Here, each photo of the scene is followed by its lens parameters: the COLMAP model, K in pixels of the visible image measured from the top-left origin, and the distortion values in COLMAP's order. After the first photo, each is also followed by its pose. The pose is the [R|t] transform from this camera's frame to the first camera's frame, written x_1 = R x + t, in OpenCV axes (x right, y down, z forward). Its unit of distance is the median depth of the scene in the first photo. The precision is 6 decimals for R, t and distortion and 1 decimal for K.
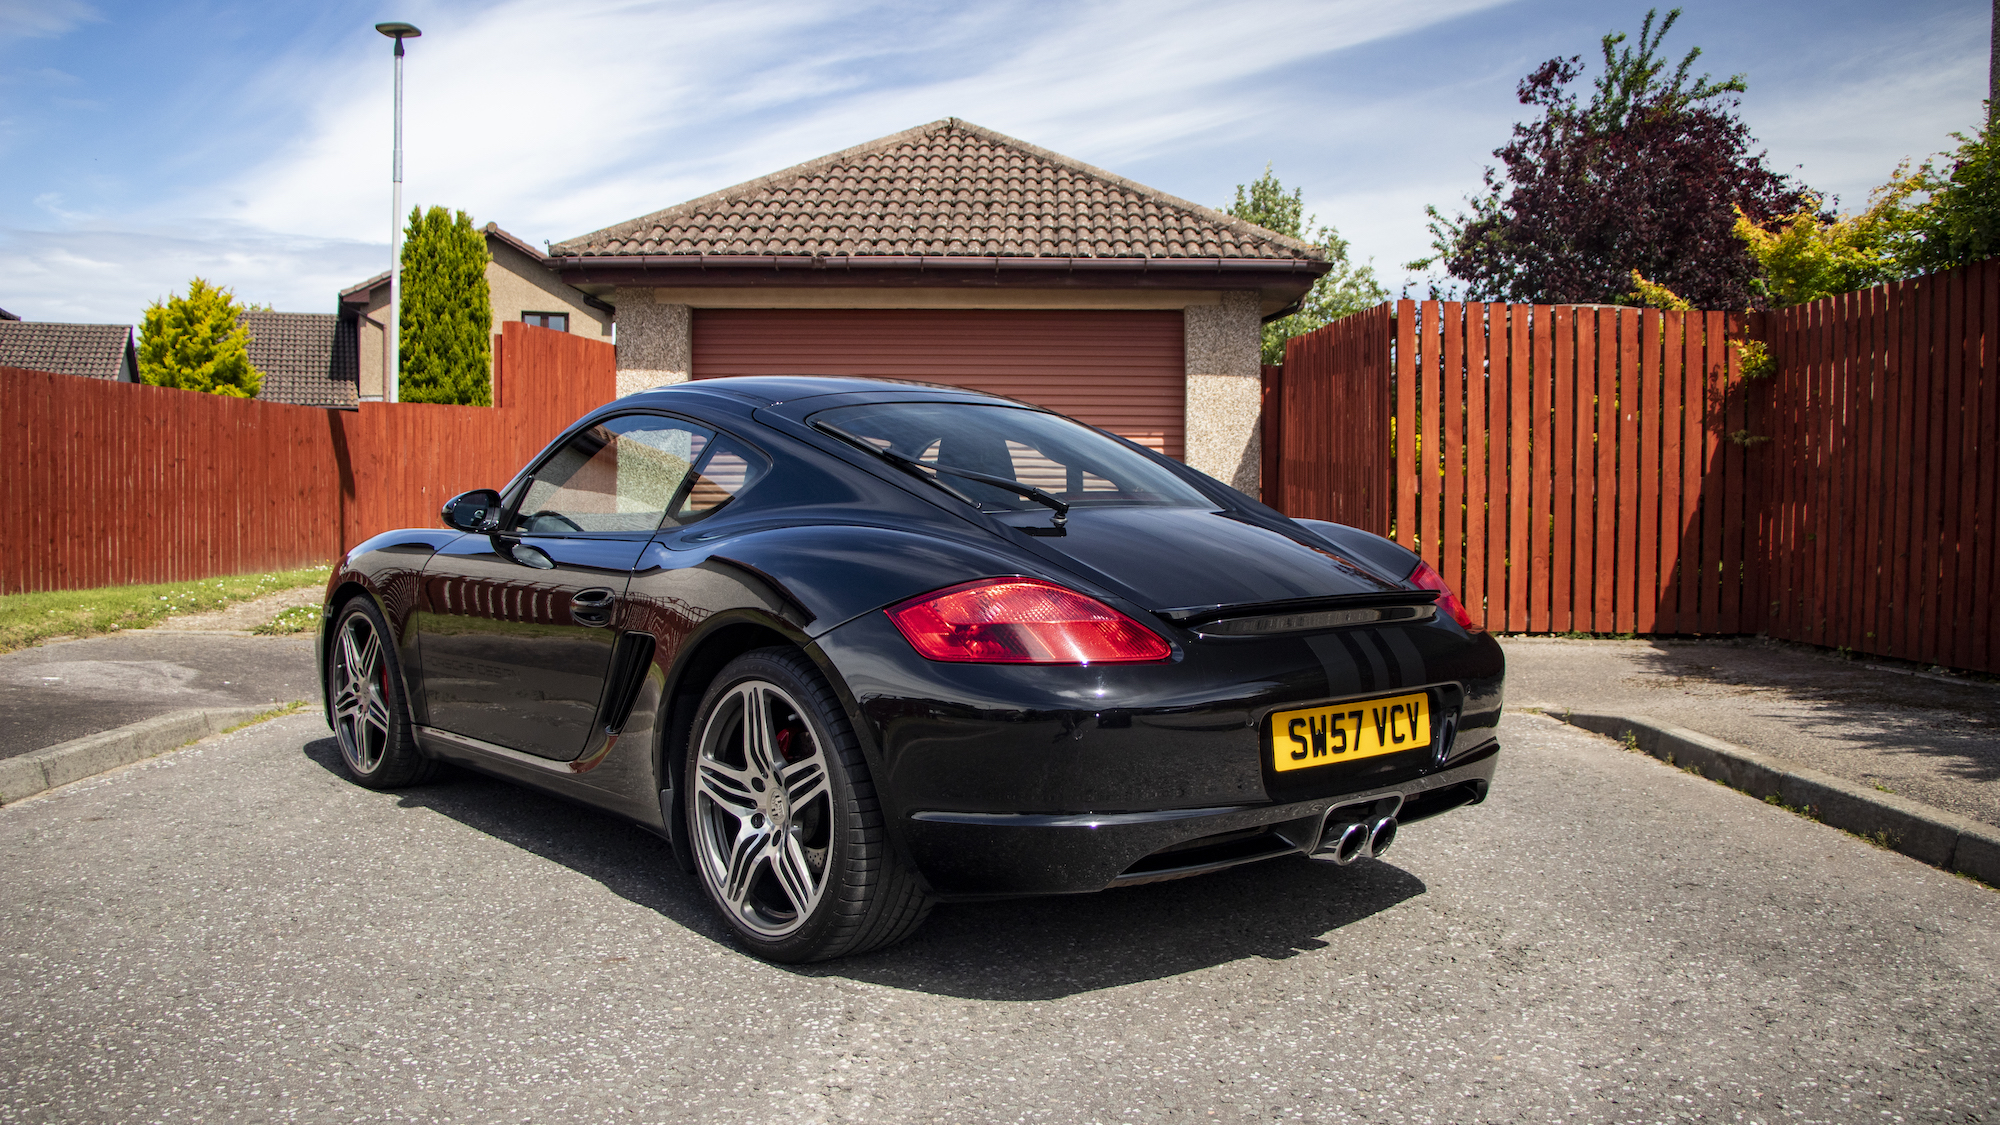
lens RADIAL K [[1718.6, 0, 1002.5], [0, 1718.6, 591.5], [0, 0, 1]] dist [-0.192675, 0.164308]
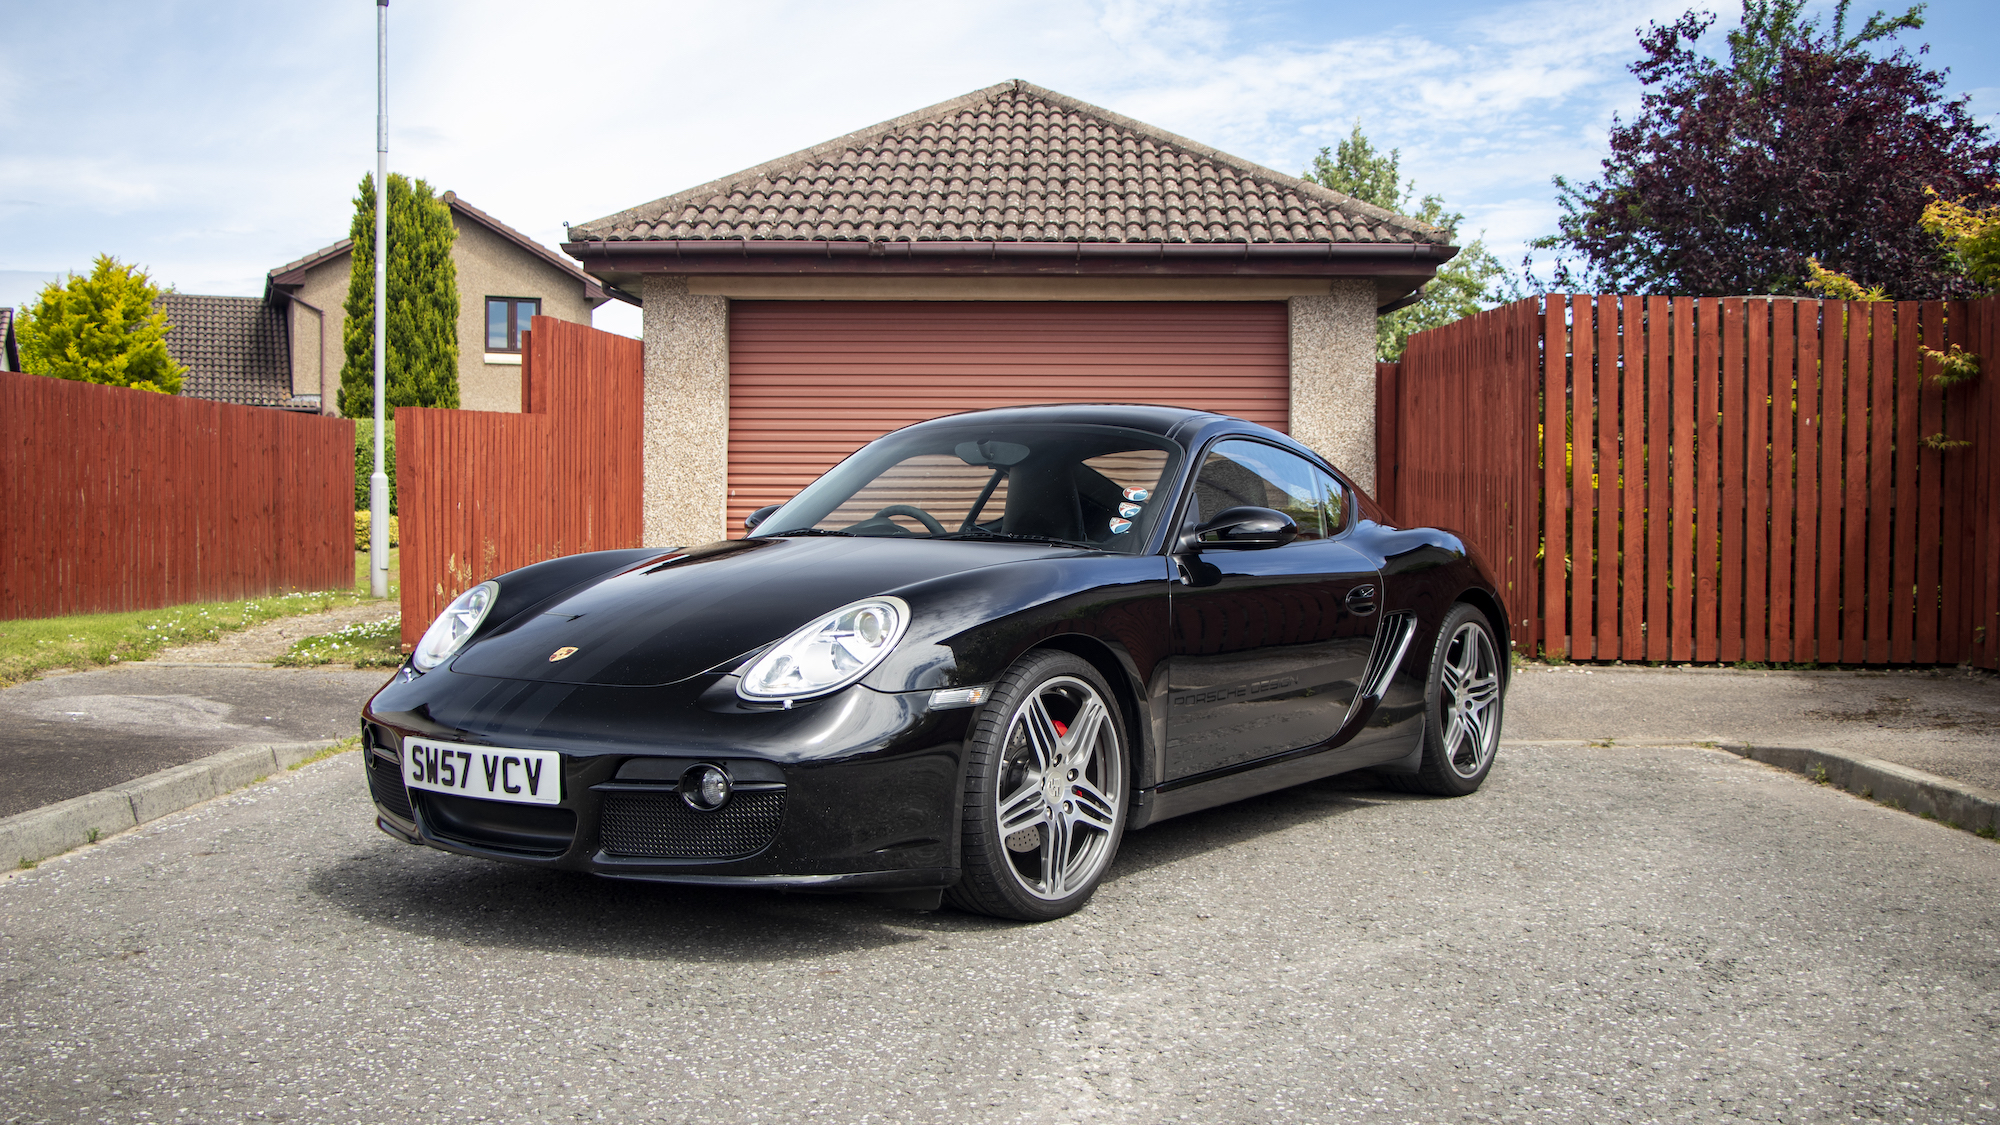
lens RADIAL K [[2072.6, 0, 999.1], [0, 2072.6, 585.1], [0, 0, 1]] dist [-0.134414, 0.264268]
pose [[0.999940, -0.002129, -0.010774, -0.046407], [0.001904, 0.999780, -0.020873, 0.005369], [0.010816, 0.020851, 0.999724, -0.093726]]
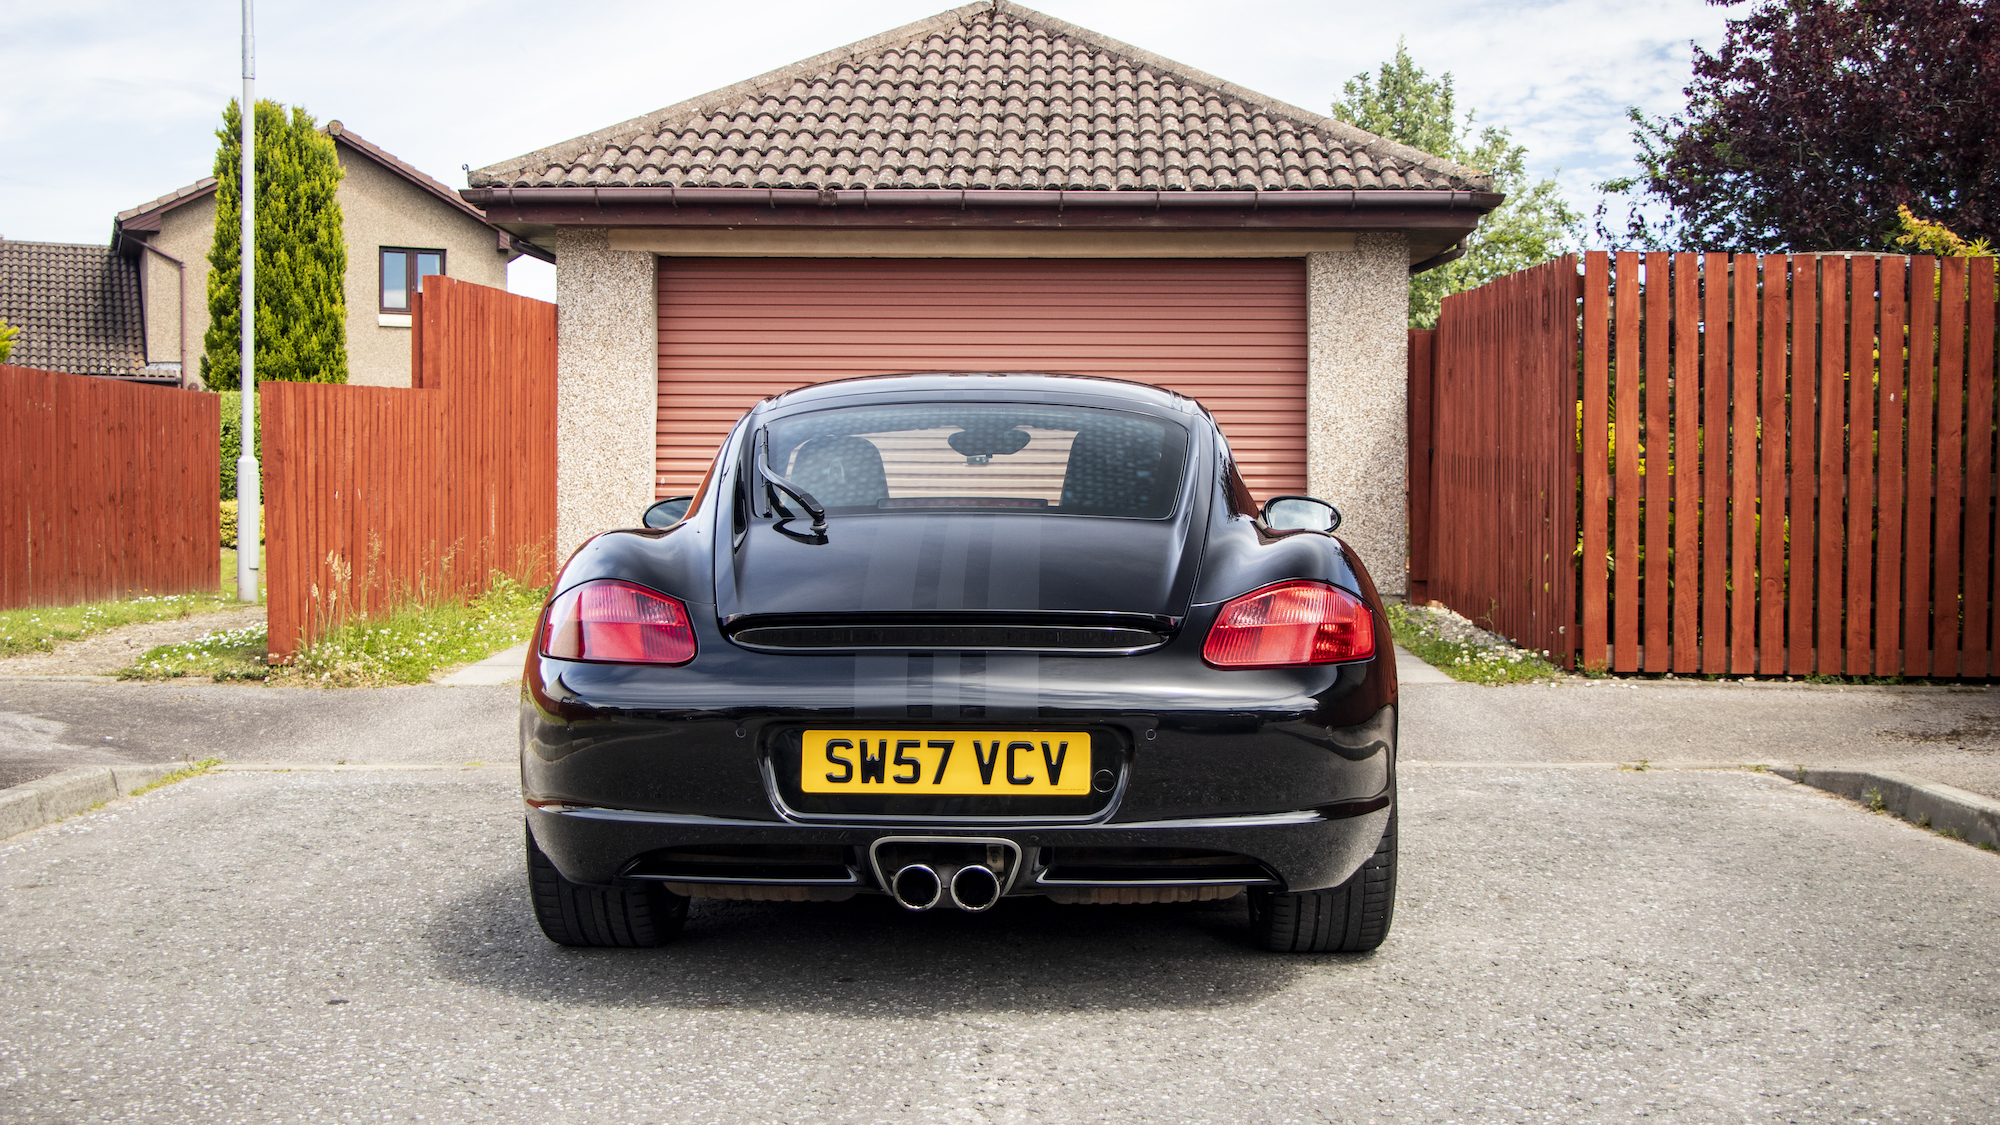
lens RADIAL K [[2475.6, 0, 1009.0], [0, 2475.6, 588.3], [0, 0, 1]] dist [-0.062470, 0.382181]
pose [[0.999957, -0.001964, -0.009054, -0.023572], [0.001768, 0.999765, -0.021587, 0.008159], [0.009095, 0.021570, 0.999726, -0.142900]]
